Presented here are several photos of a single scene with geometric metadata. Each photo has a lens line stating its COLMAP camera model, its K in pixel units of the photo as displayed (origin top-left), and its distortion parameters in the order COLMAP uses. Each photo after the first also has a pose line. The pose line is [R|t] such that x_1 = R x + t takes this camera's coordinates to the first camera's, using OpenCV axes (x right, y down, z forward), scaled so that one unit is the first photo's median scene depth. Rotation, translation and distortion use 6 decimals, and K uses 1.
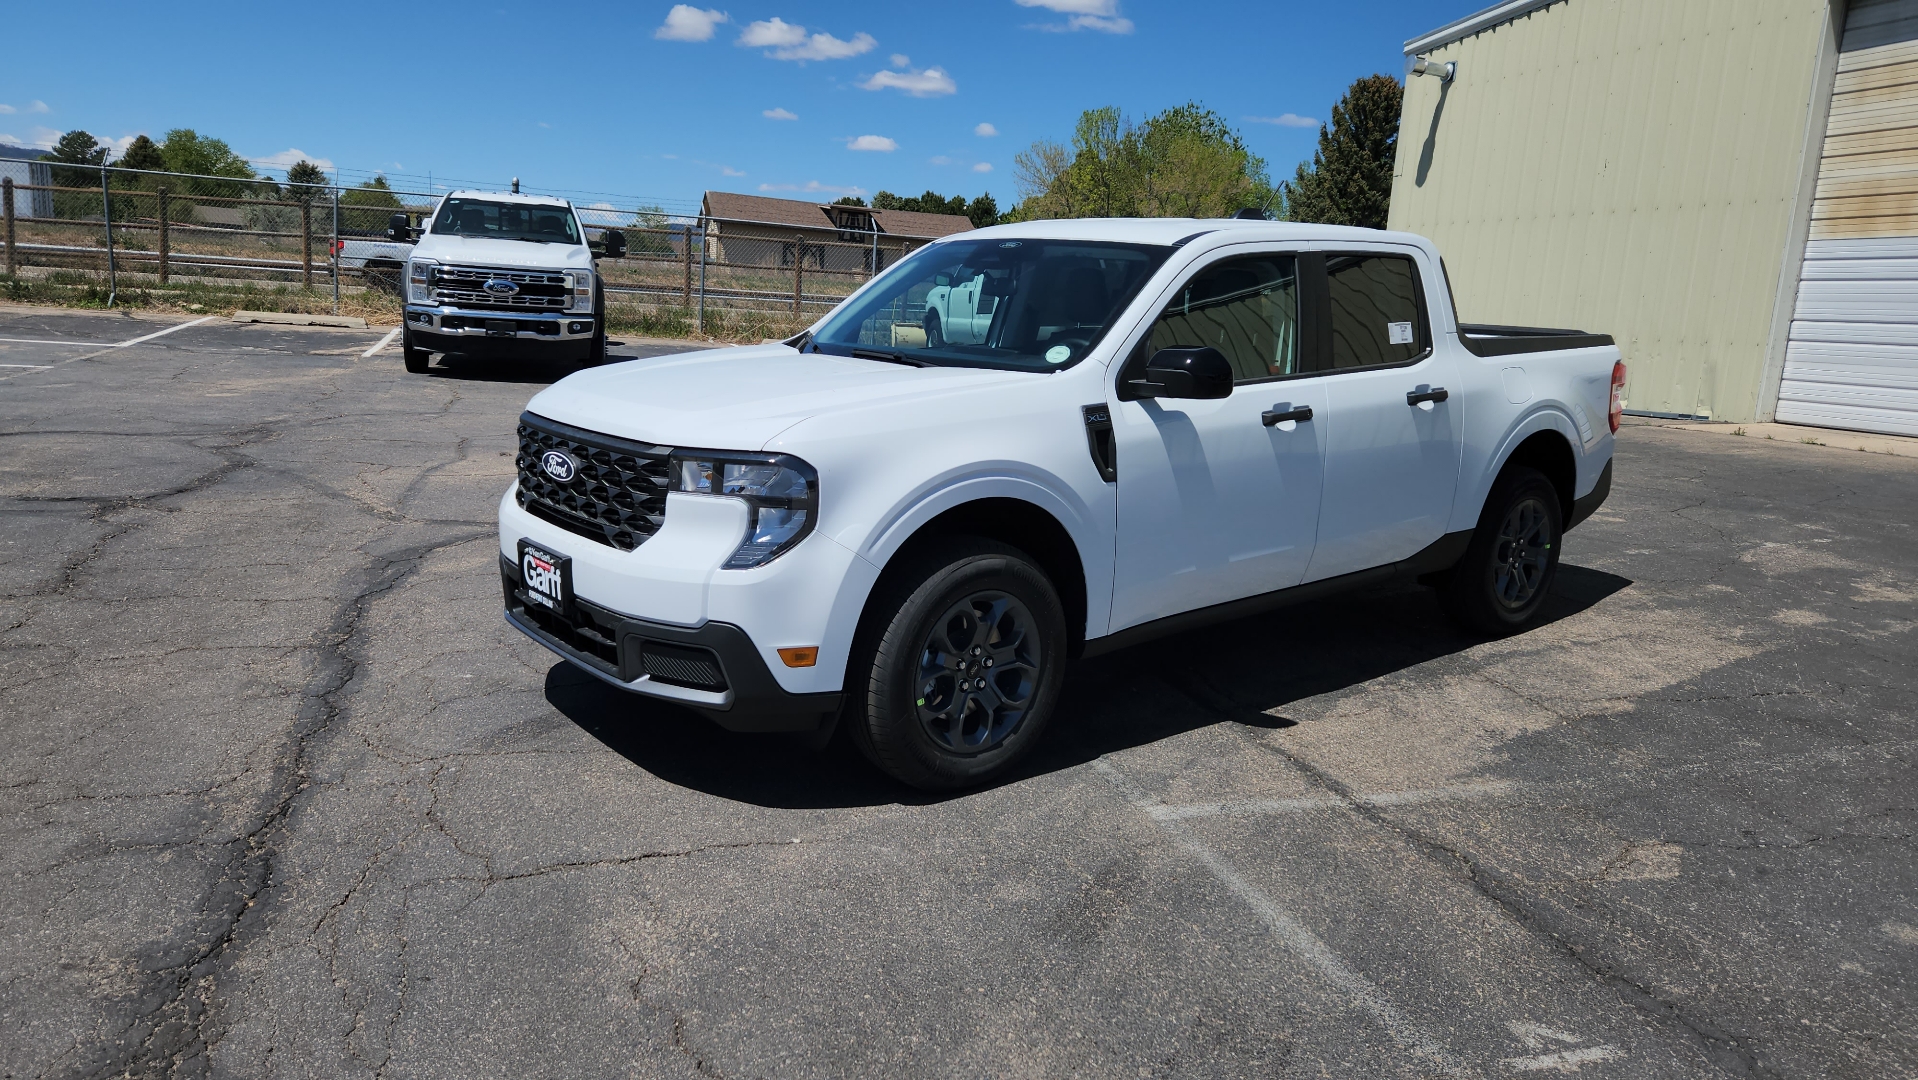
lens RADIAL K [[1274.0, 0, 911.2], [0, 1274.0, 533.7], [0, 0, 1]] dist [0.074039, -0.058220]
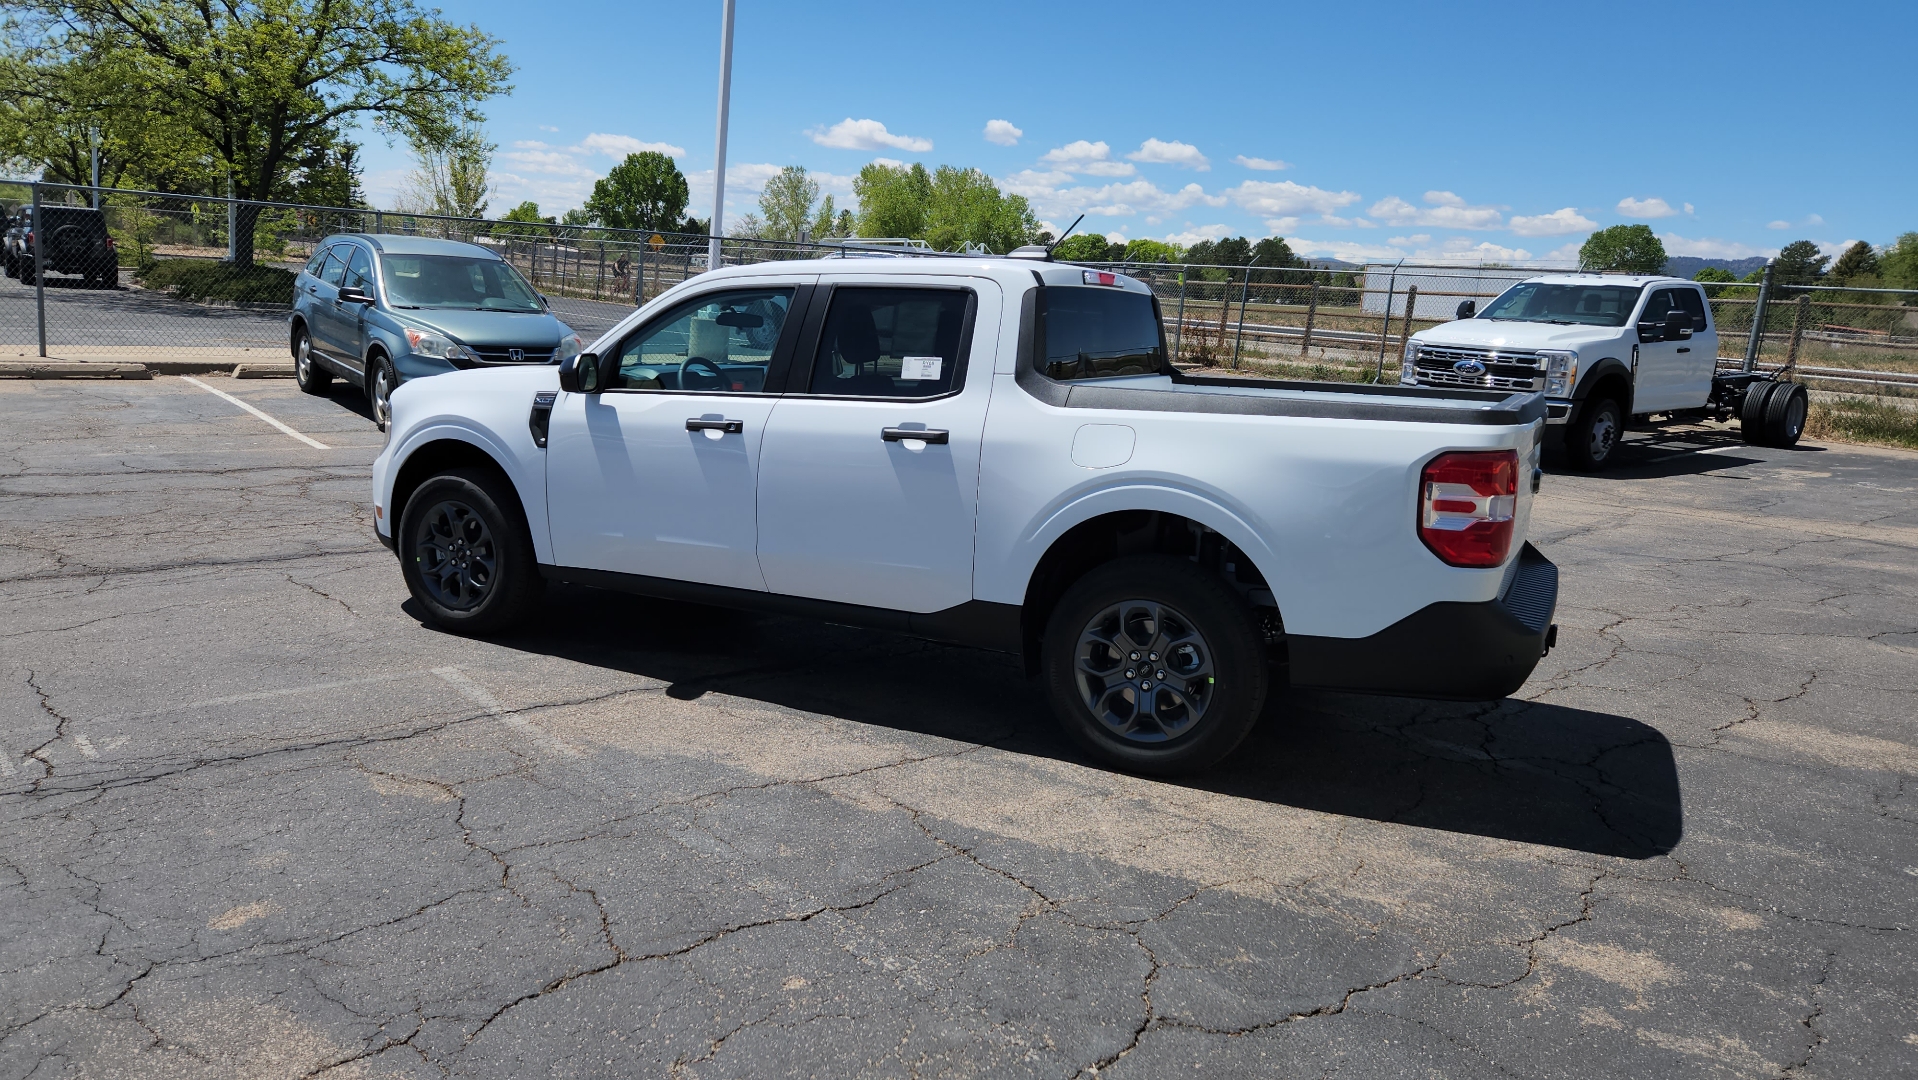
lens RADIAL K [[1269.7, 0, 918.1], [0, 1269.7, 511.6], [0, 0, 1]] dist [0.076964, -0.065648]
pose [[0.408898, 0.125039, -0.903973, 1.207884], [-0.211713, 0.976541, 0.039312, -0.086903], [0.887683, 0.175308, 0.425778, 0.601867]]
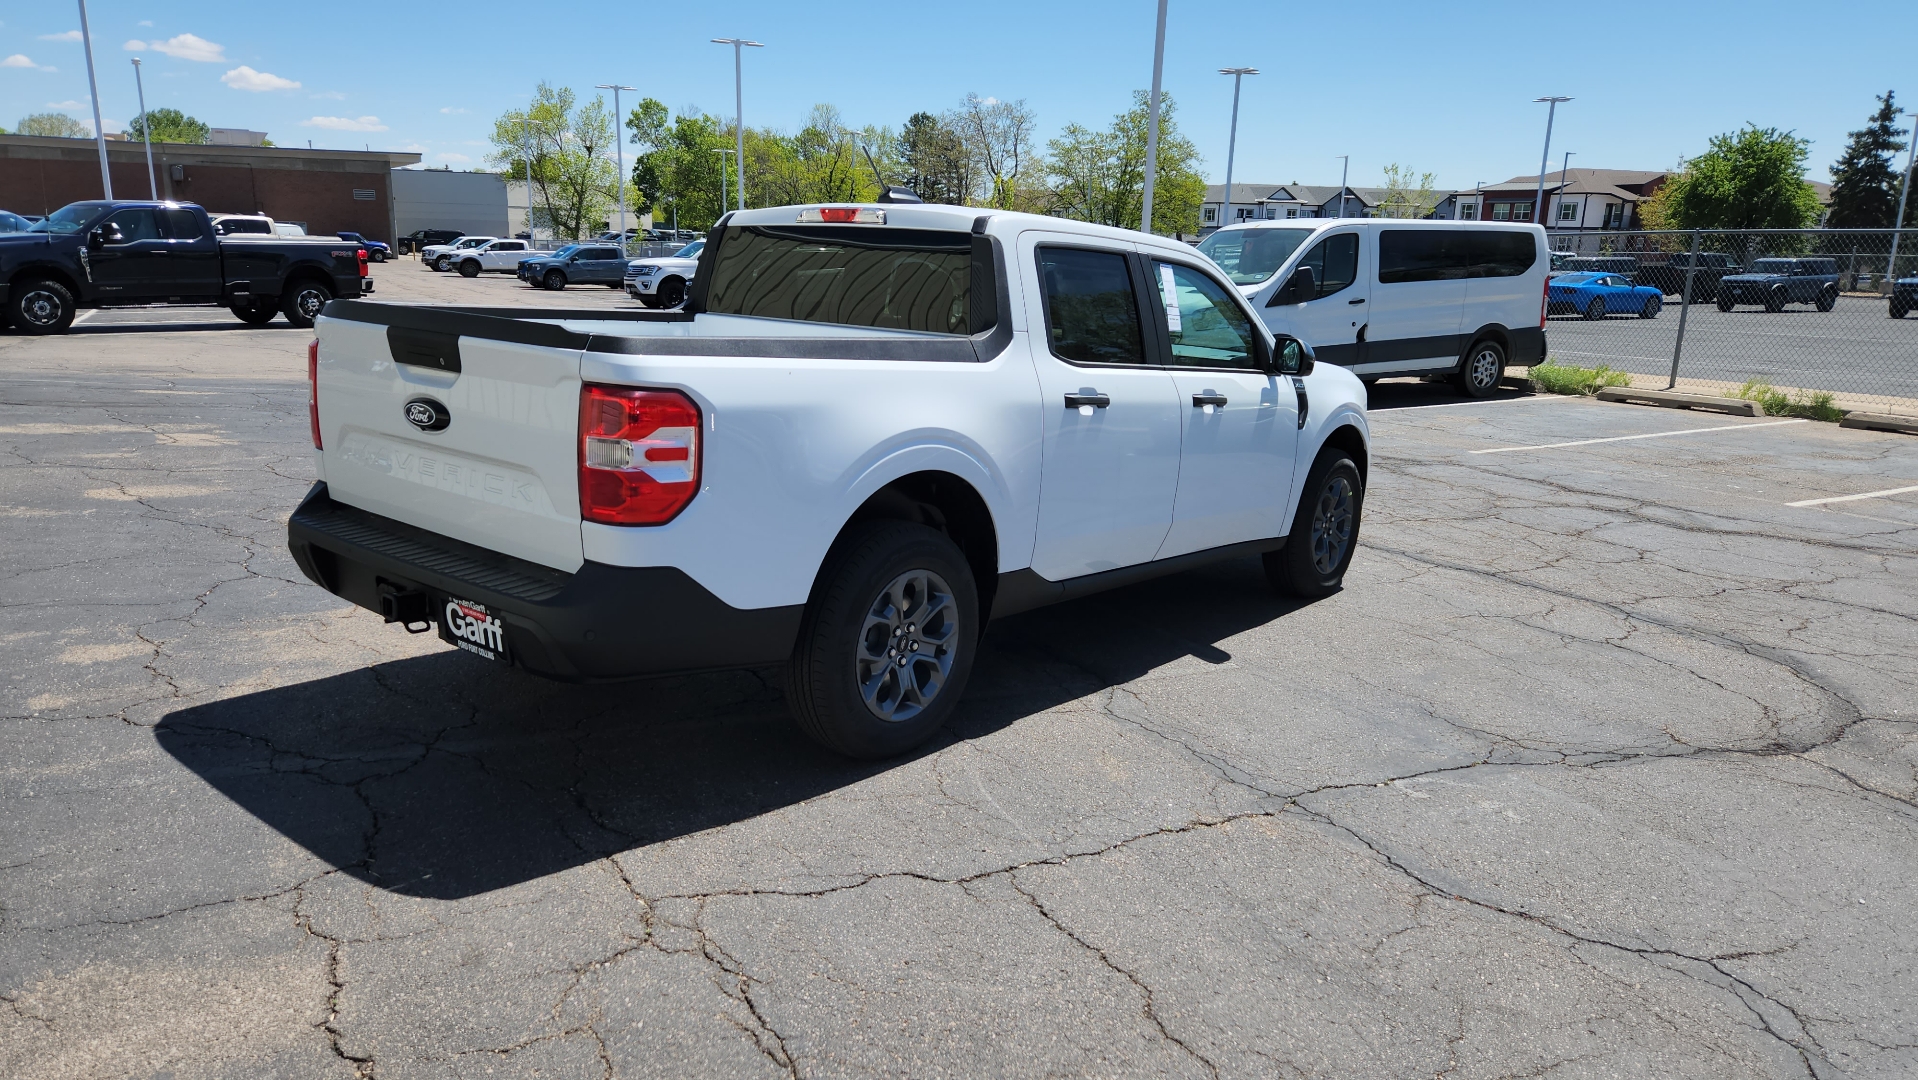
lens RADIAL K [[1276.8, 0, 949.6], [0, 1276.8, 552.0], [0, 0, 1]] dist [0.074606, -0.058263]
pose [[-0.973003, -0.037132, -0.227788, 0.460146], [-0.125773, 0.912852, 0.388435, -0.404327], [0.193513, 0.406598, -0.892878, 2.063189]]
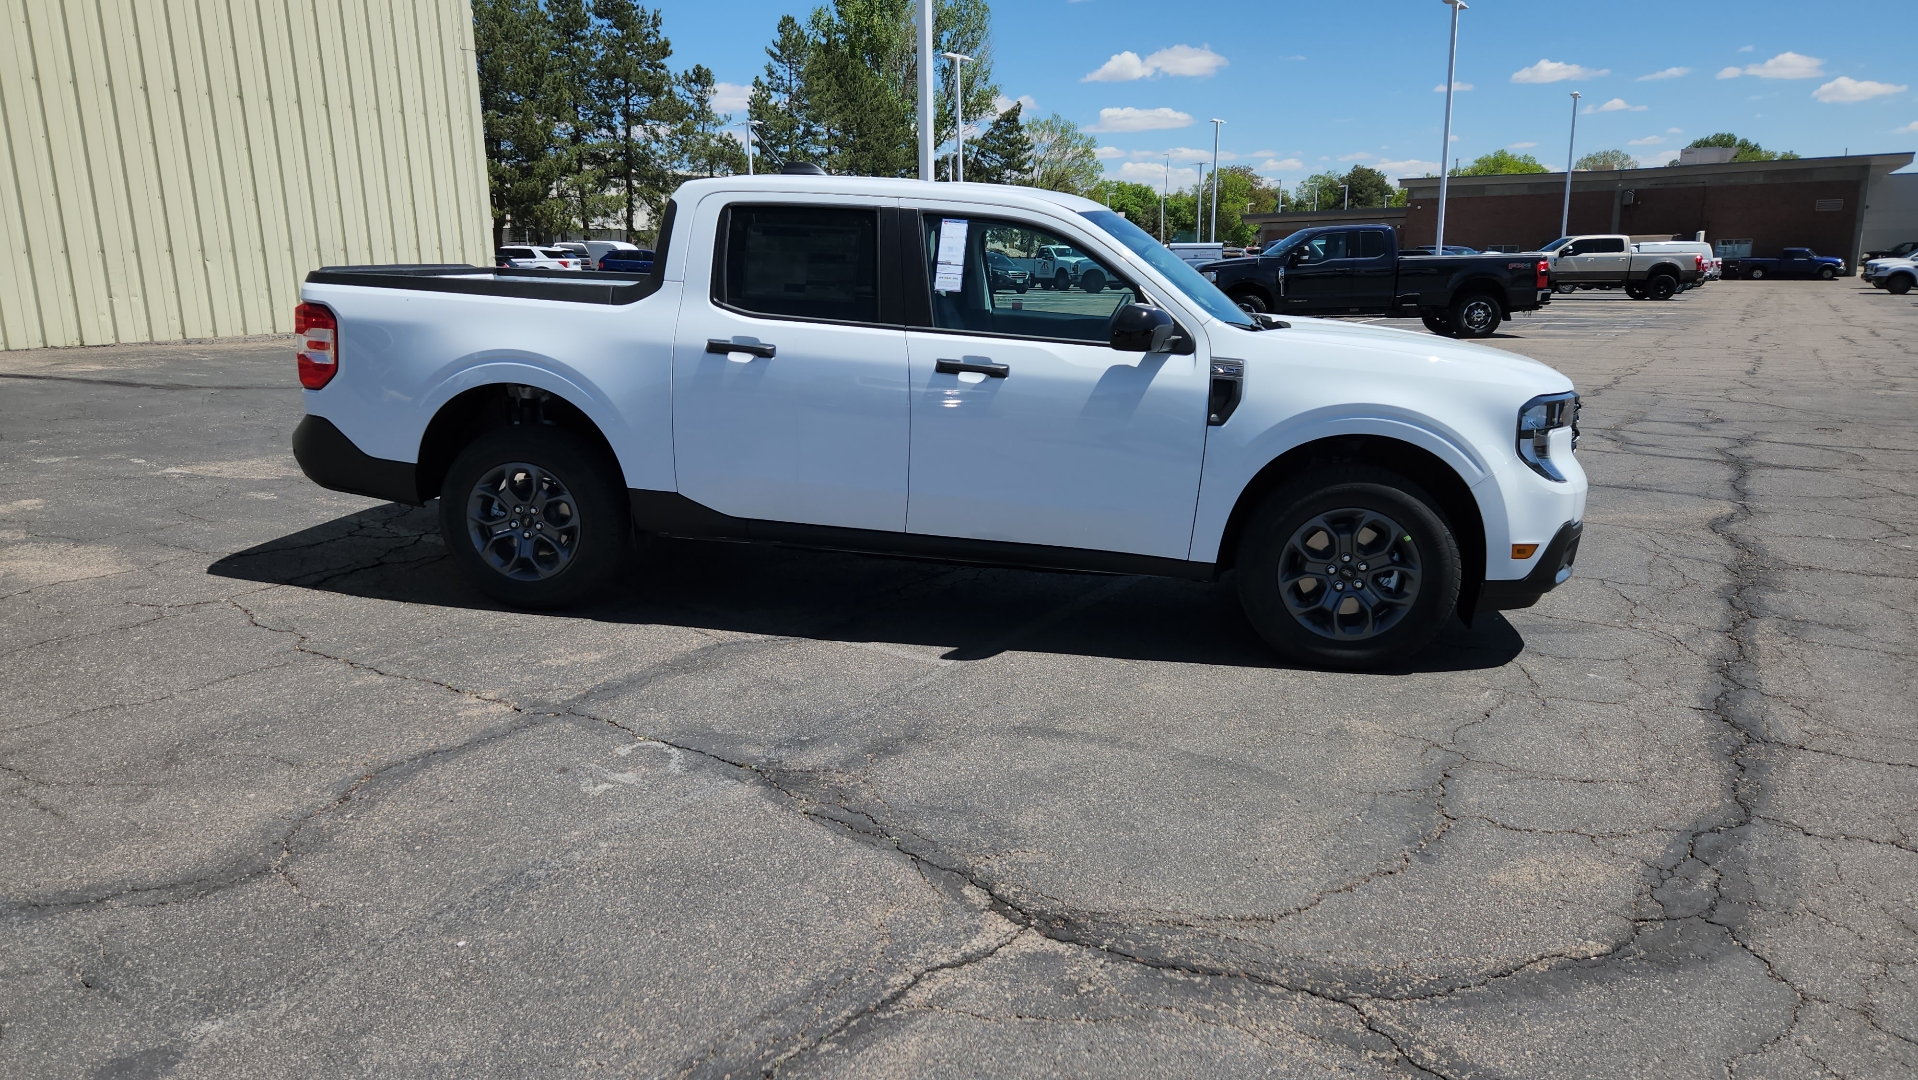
lens RADIAL K [[1299.1, 0, 925.9], [0, 1299.1, 543.1], [0, 0, 1]] dist [0.074105, -0.061681]
pose [[-0.660906, -0.218062, 0.718089, -0.644160], [0.103340, 0.921295, 0.374881, -0.381503], [-0.743319, 0.321969, -0.586355, 1.754837]]
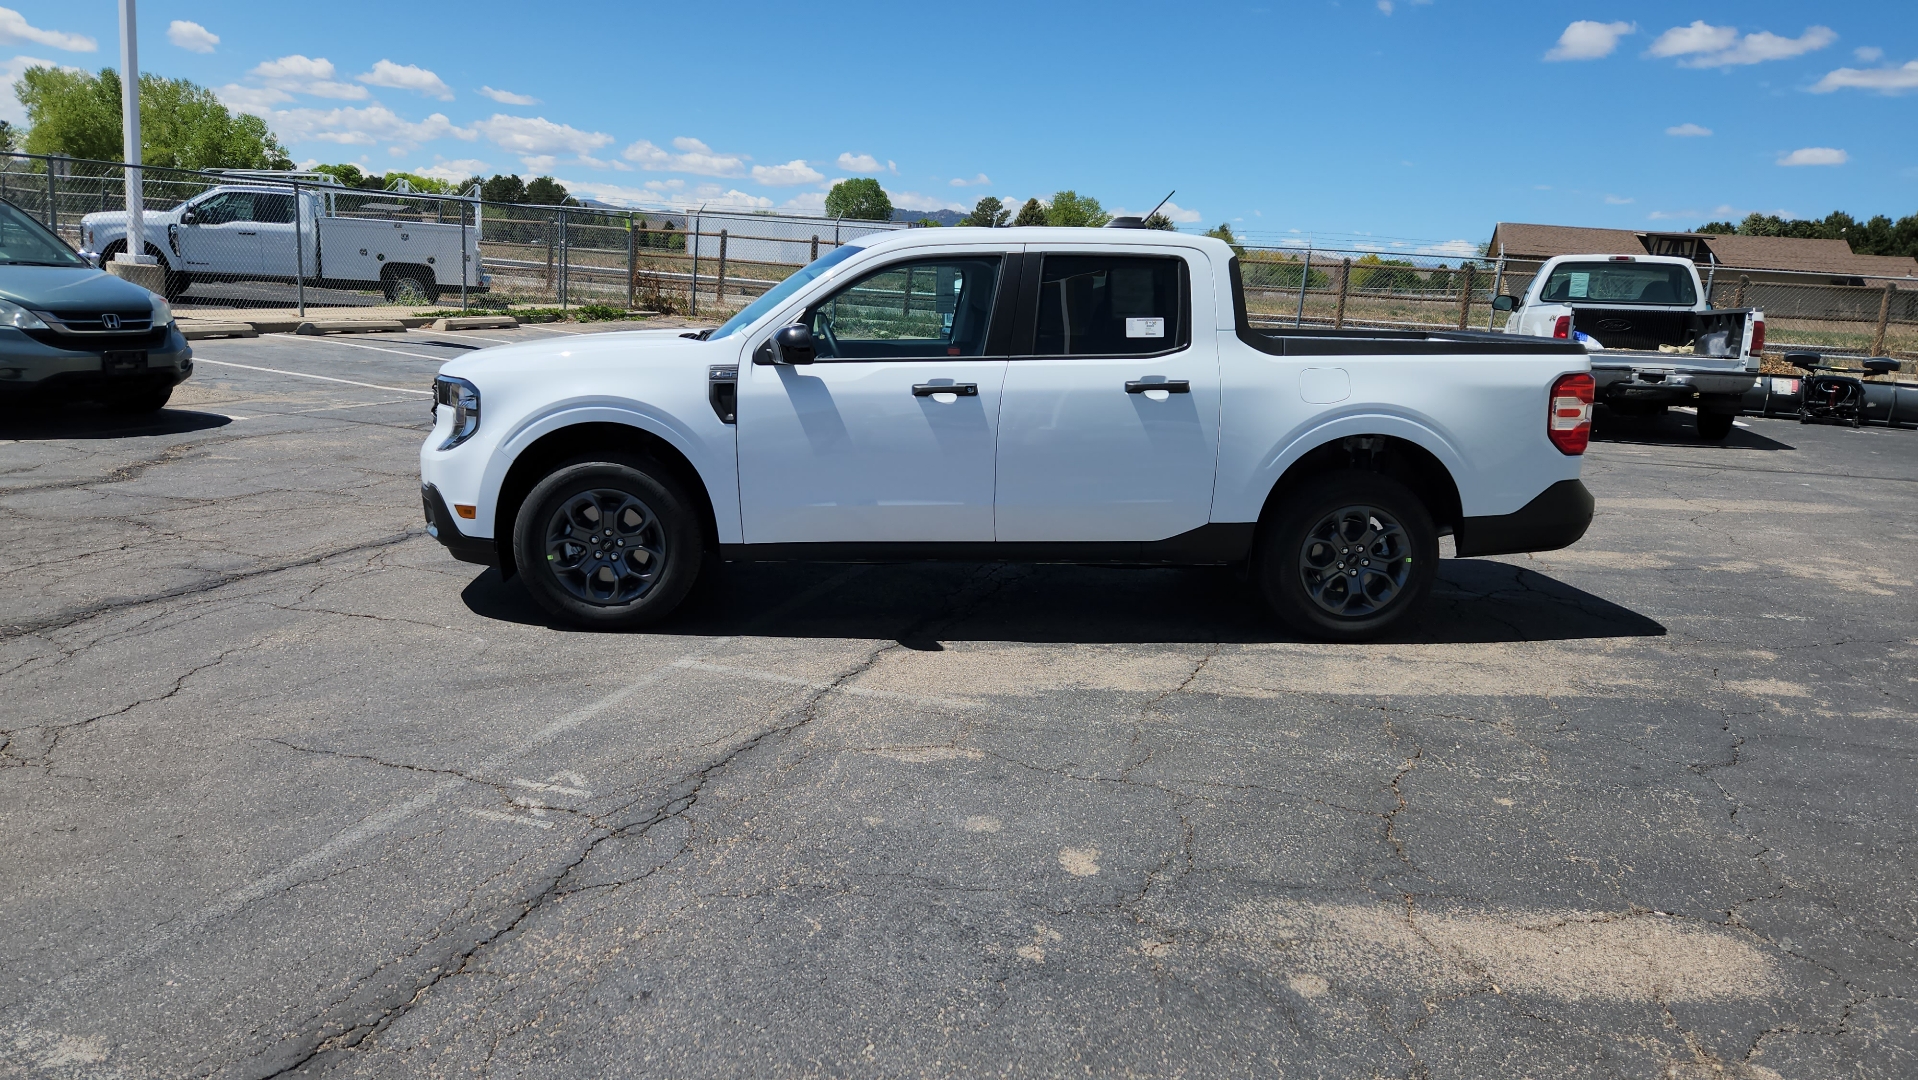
lens RADIAL K [[1271.5, 0, 924.3], [0, 1271.5, 545.9], [0, 0, 1]] dist [0.075049, -0.059280]
pose [[0.822152, 0.108735, -0.558787, 0.827505], [-0.120479, 0.992589, 0.015885, 0.030906], [0.556373, 0.054262, 0.829159, 0.013378]]
